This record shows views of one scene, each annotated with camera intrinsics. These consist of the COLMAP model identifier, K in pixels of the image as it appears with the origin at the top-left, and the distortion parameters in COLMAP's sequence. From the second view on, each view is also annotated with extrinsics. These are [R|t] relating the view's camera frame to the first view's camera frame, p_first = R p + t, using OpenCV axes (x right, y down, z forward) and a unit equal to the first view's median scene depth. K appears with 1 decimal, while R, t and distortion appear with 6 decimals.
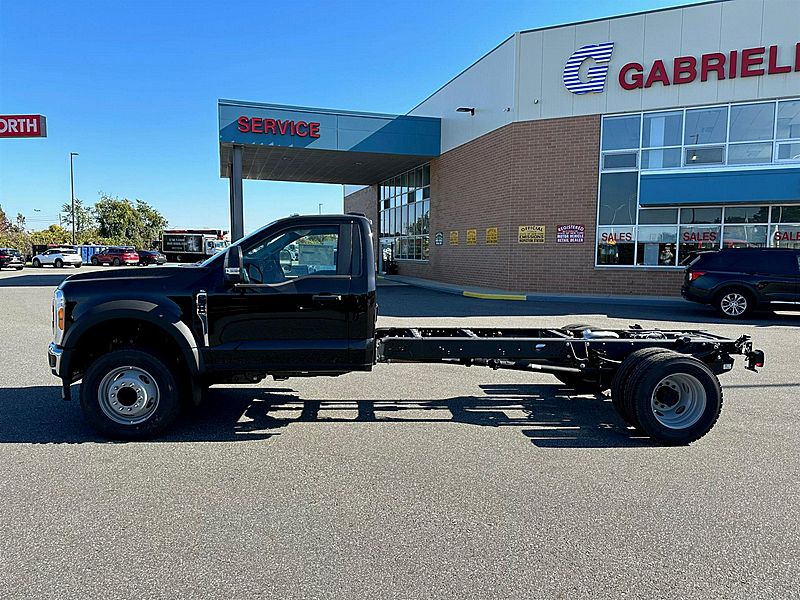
lens RADIAL K [[589.5, 0, 406.7], [0, 589.5, 319.6], [0, 0, 1]] dist [0.003988, -0.035021]
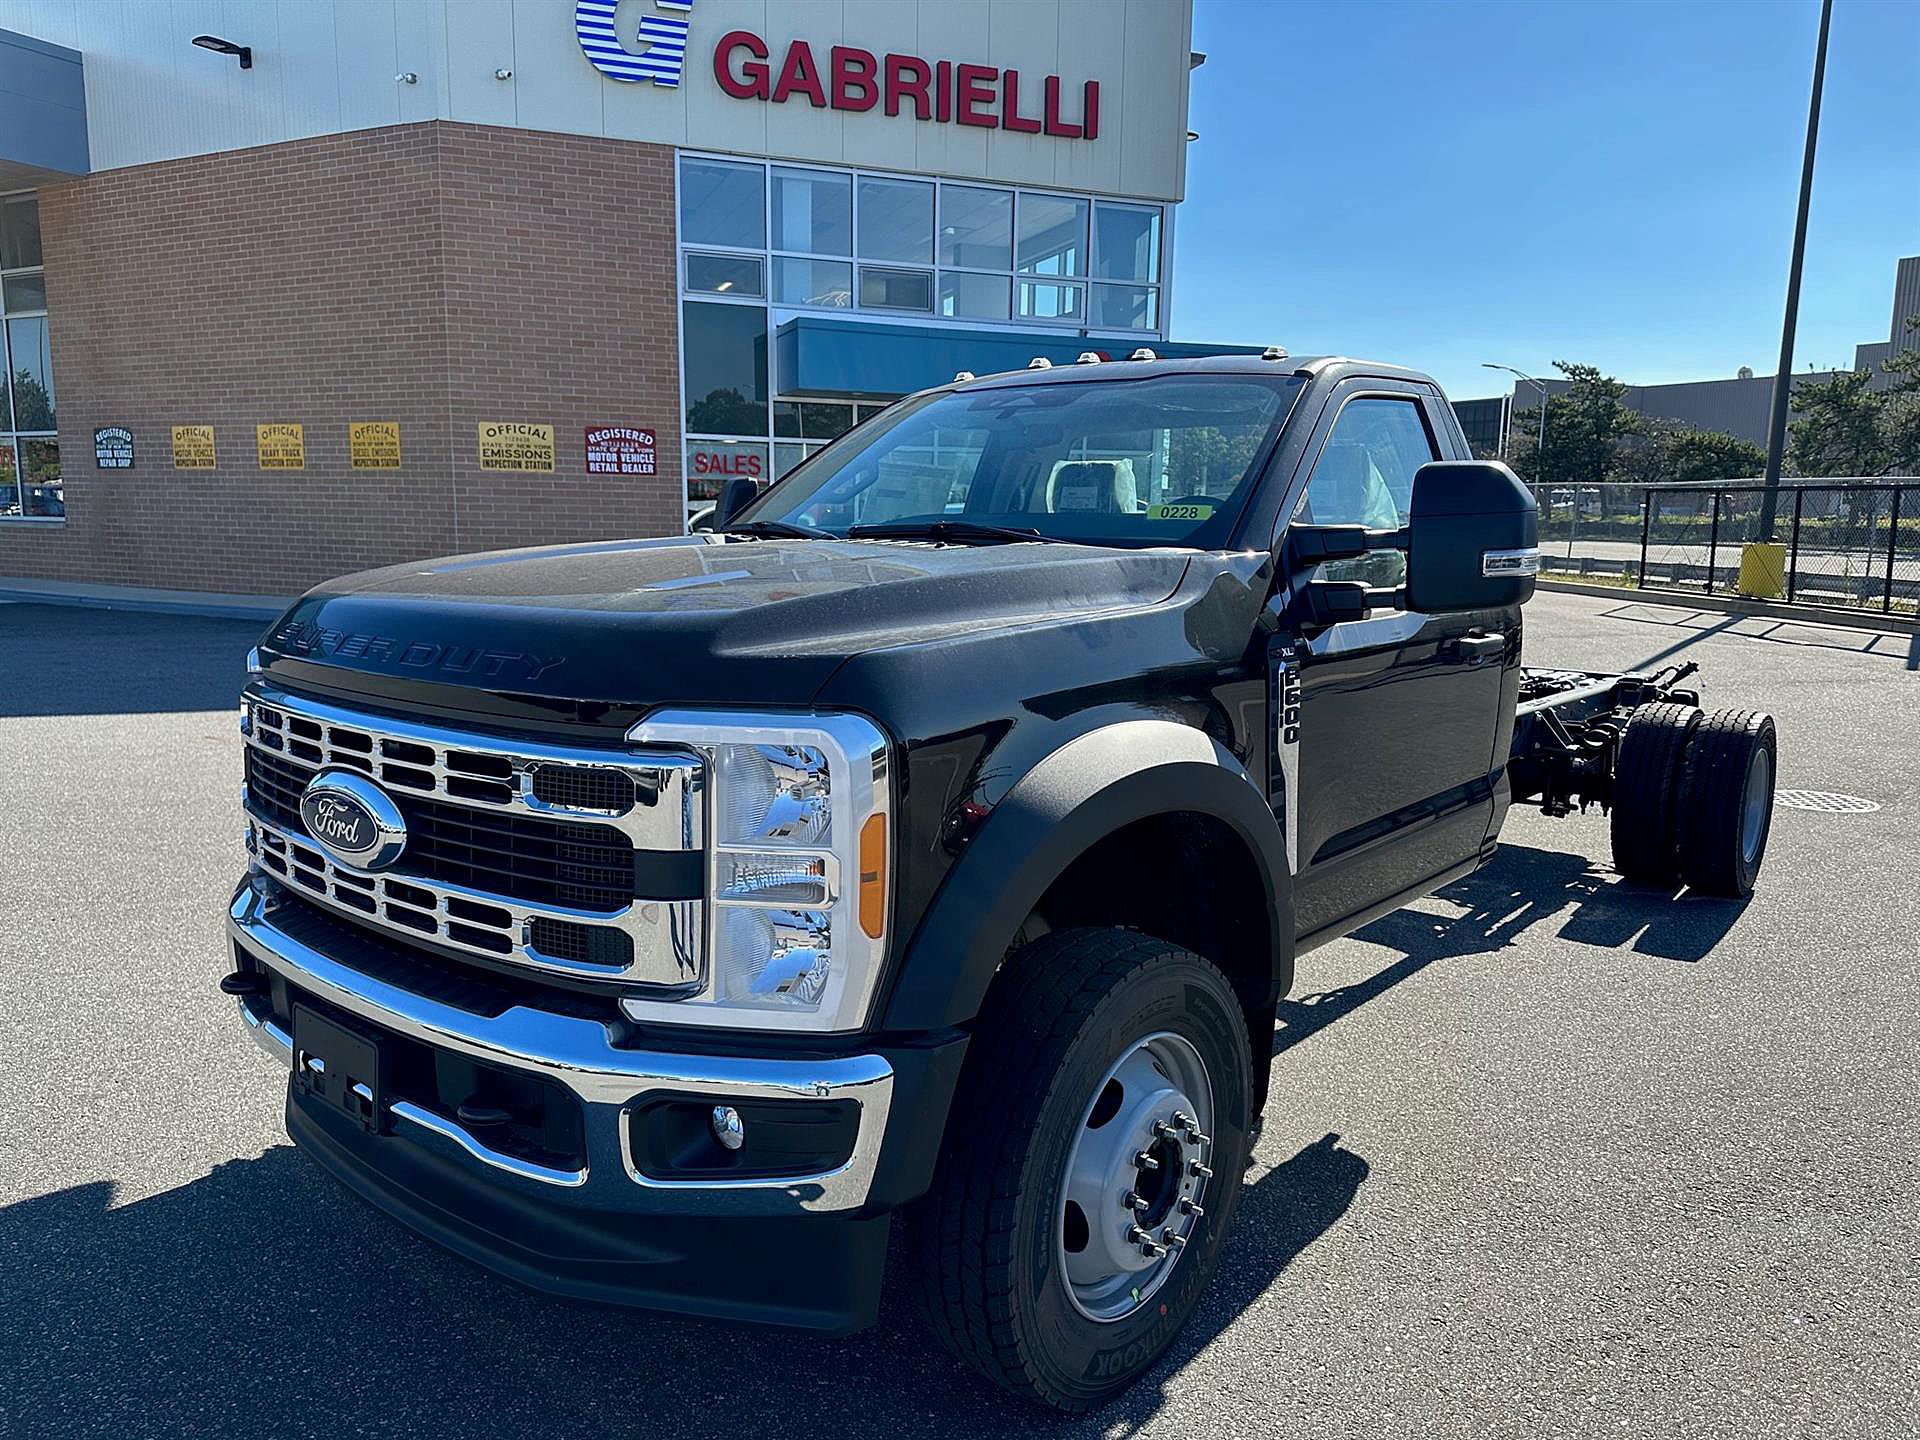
lens RADIAL K [[1414.7, 0, 976.1], [0, 1414.7, 767.0], [0, 0, 1]] dist [0.003988, -0.035021]
pose [[0.671404, -0.122973, 0.730817, -0.284439], [0.064977, 0.992107, 0.107245, -0.025562], [-0.738237, -0.024518, 0.674095, 0.208742]]
